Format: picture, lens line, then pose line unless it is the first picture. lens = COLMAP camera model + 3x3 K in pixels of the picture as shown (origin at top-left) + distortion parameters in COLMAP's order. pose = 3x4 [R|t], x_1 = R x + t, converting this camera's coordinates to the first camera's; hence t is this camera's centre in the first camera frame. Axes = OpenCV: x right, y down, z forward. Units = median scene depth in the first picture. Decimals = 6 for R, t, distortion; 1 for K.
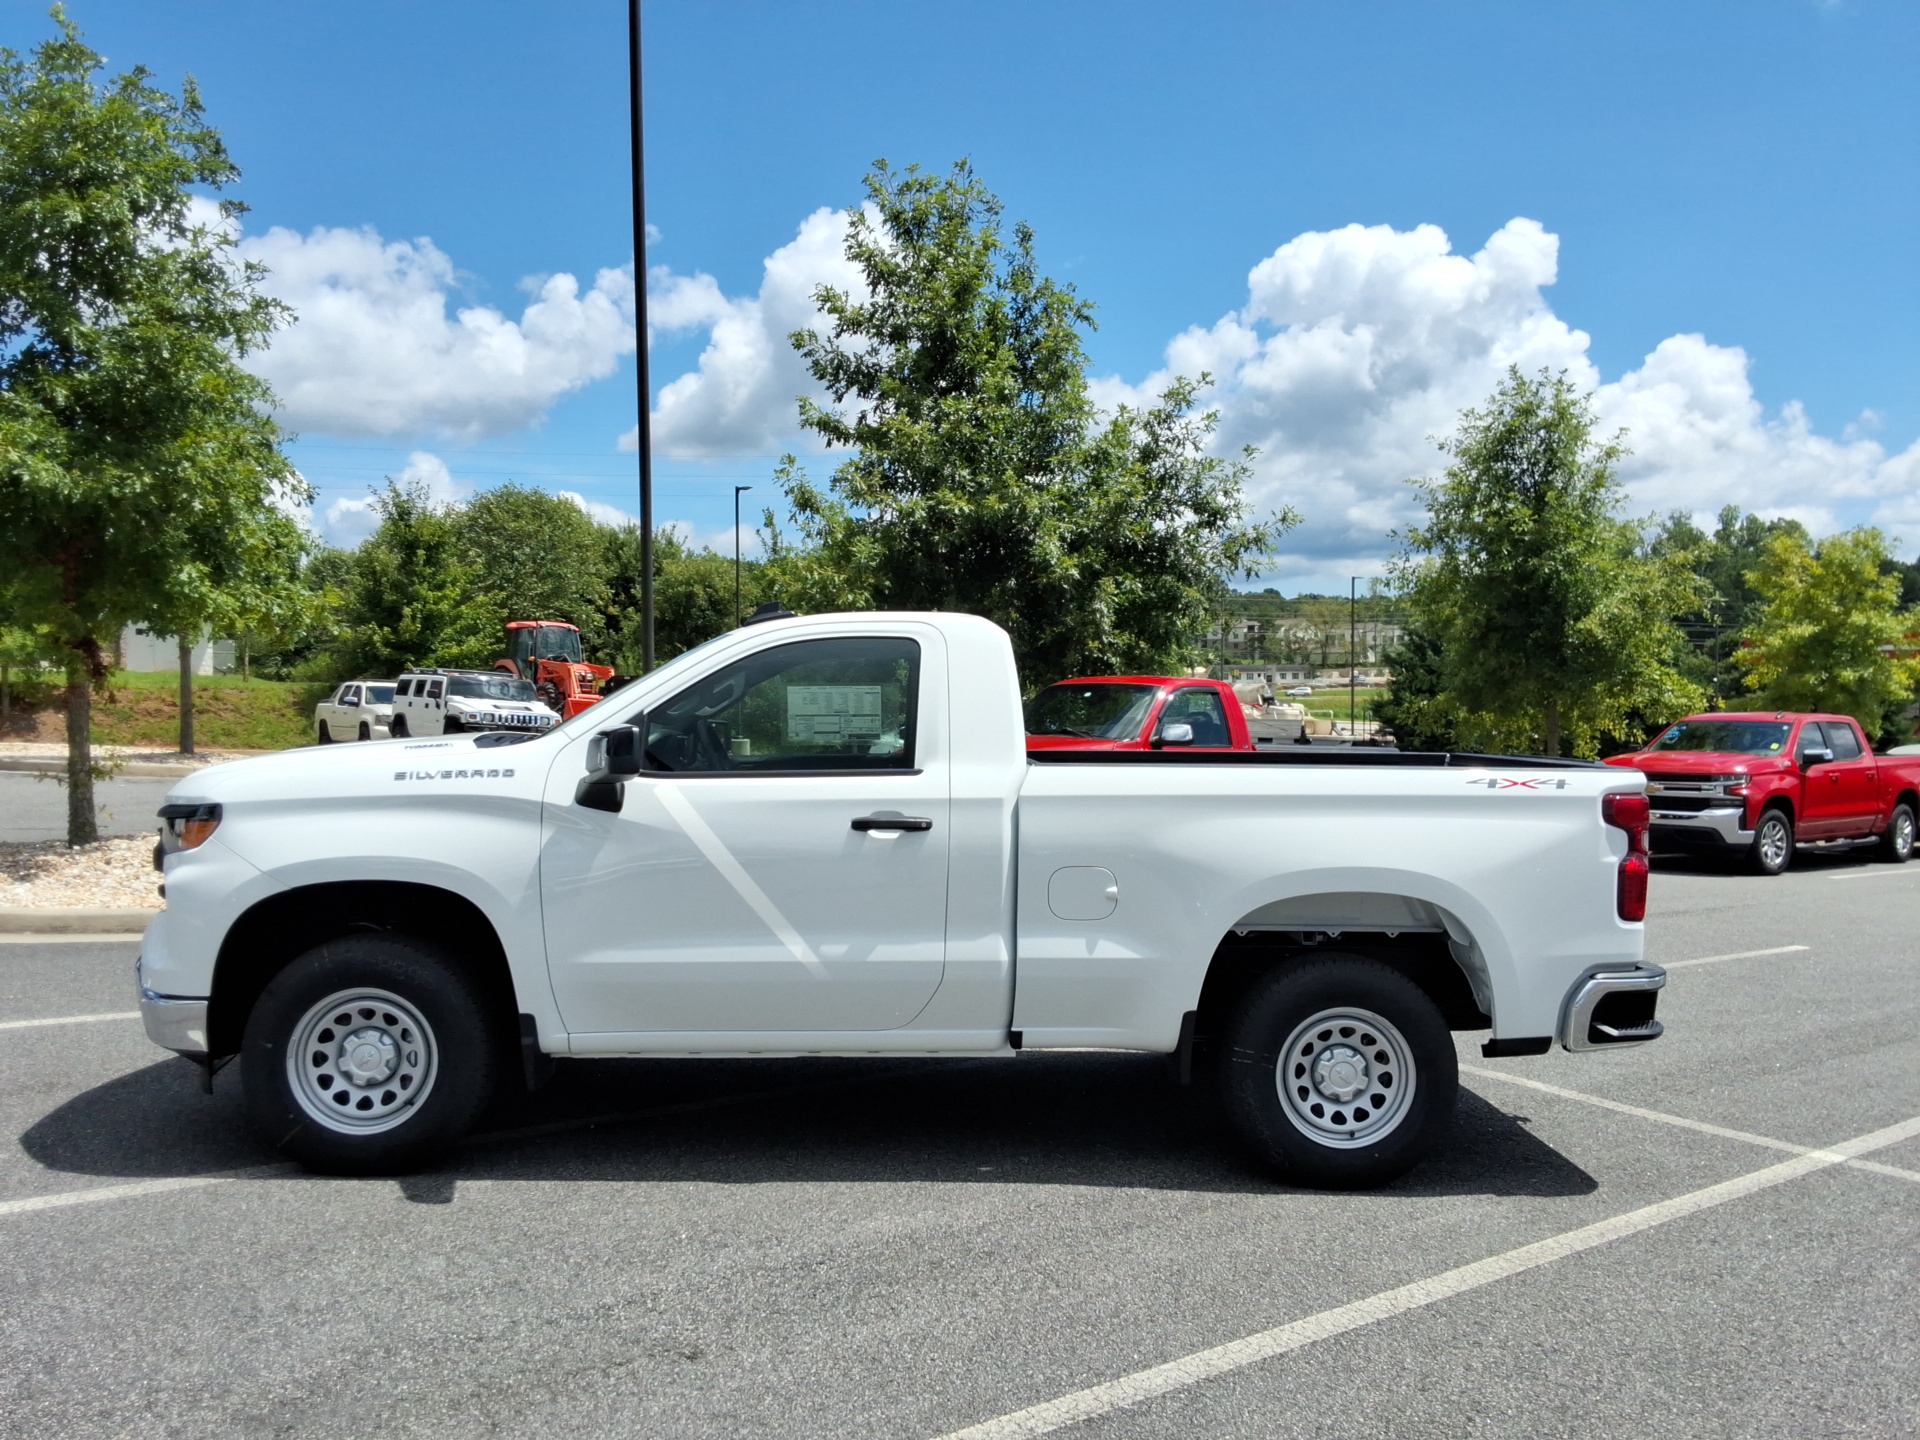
lens RADIAL K [[1543.4, 0, 969.4], [0, 1543.4, 763.0], [0, 0, 1]] dist [0.106210, -0.168343]
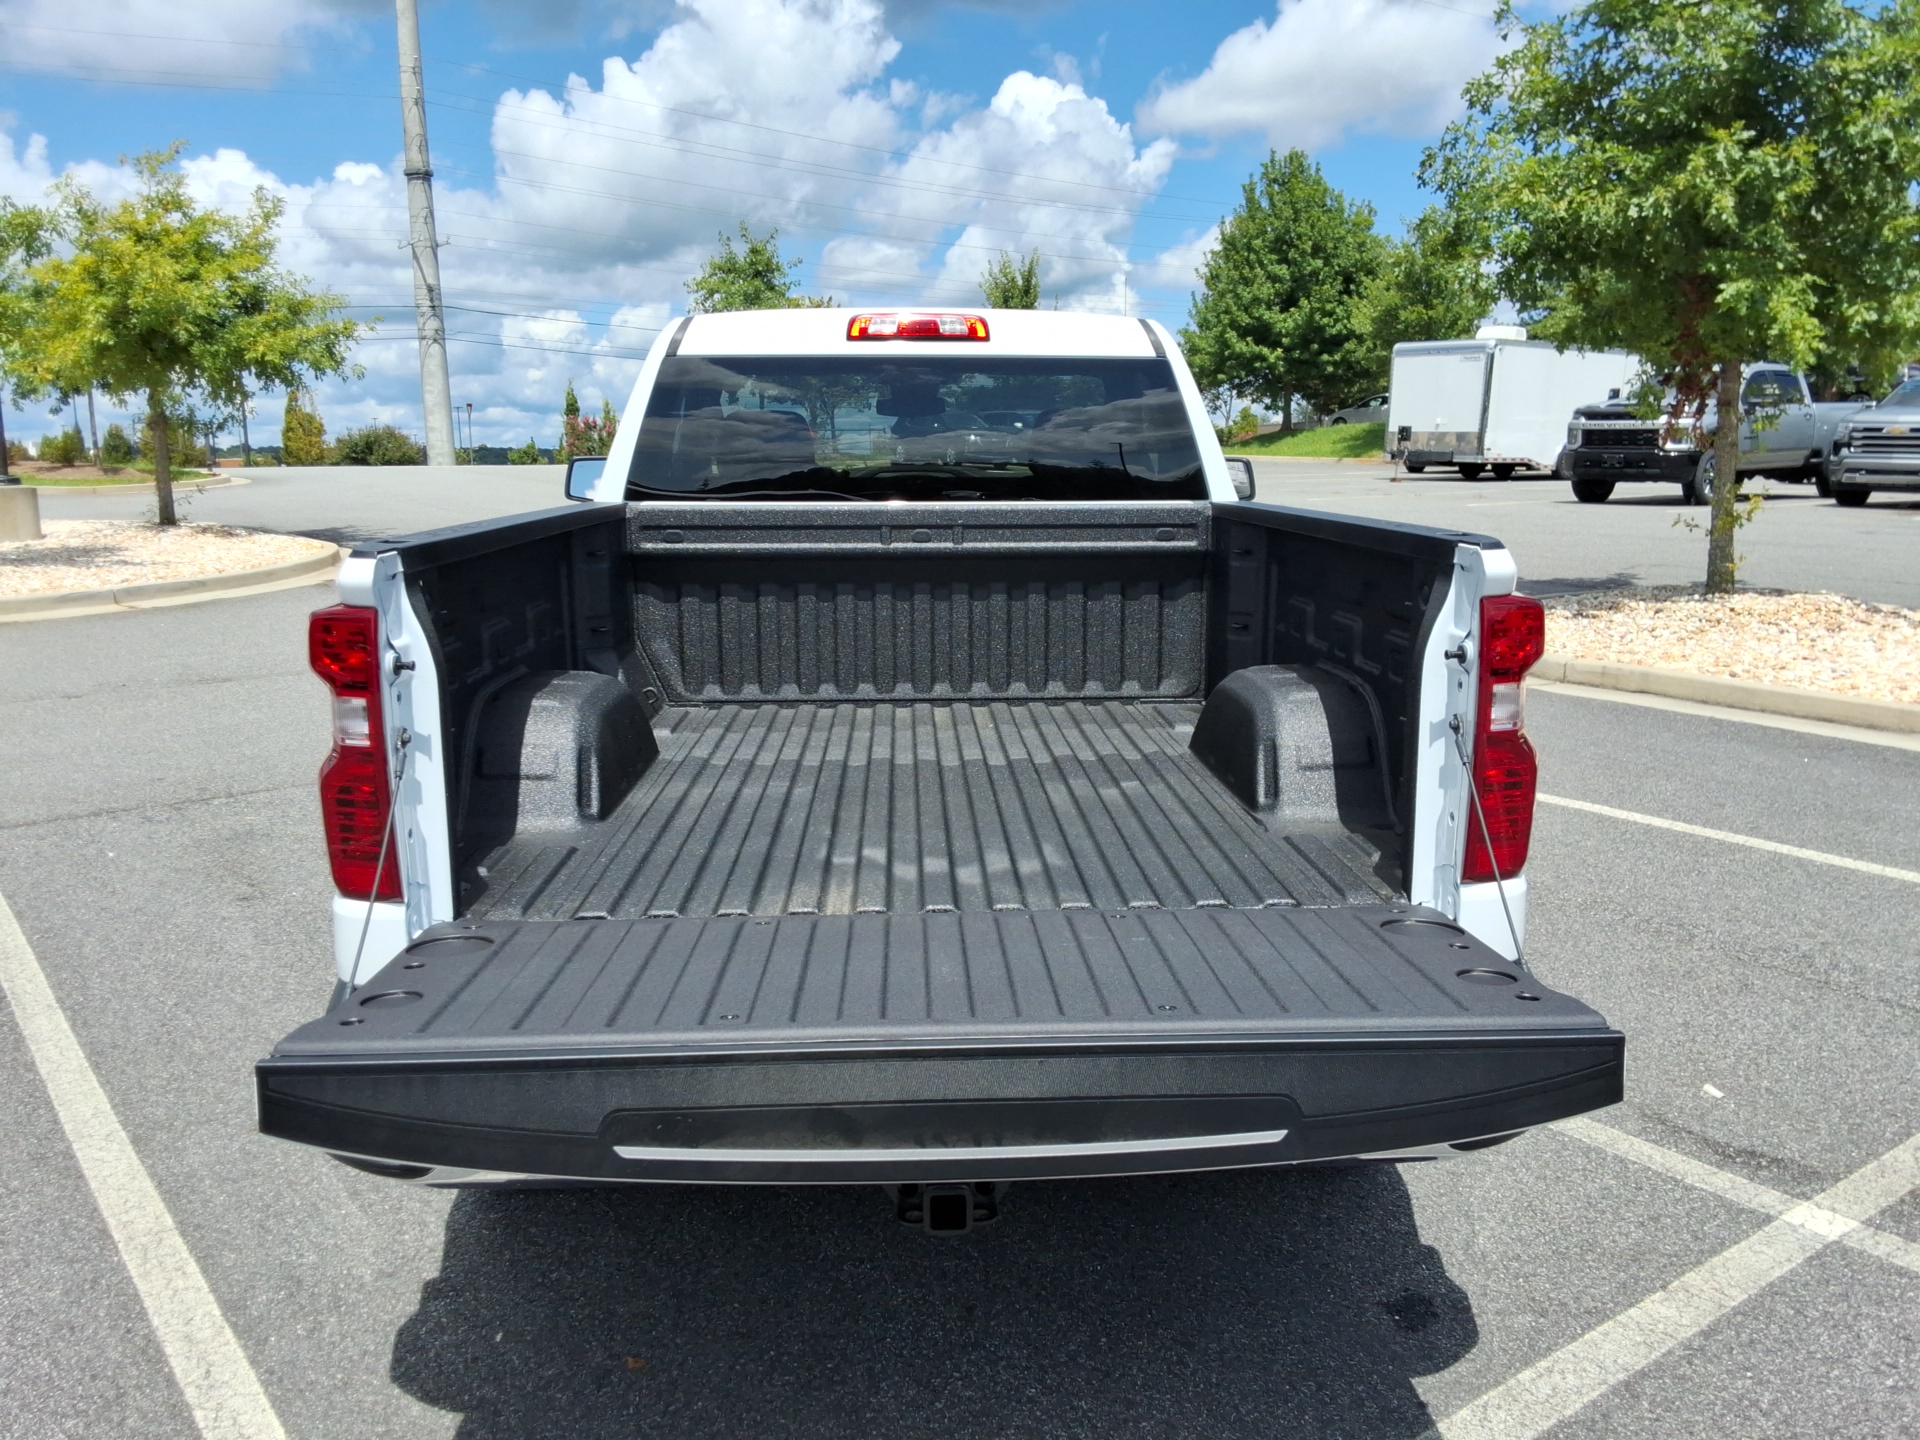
lens RADIAL K [[1543.4, 0, 971.2], [0, 1543.4, 750.2], [0, 0, 1]] dist [0.106210, -0.168343]
pose [[-0.007224, 0.178060, -0.983993, 0.327538], [-0.032479, 0.983458, 0.178202, -0.008775], [0.999446, 0.033247, -0.001321, 0.451555]]
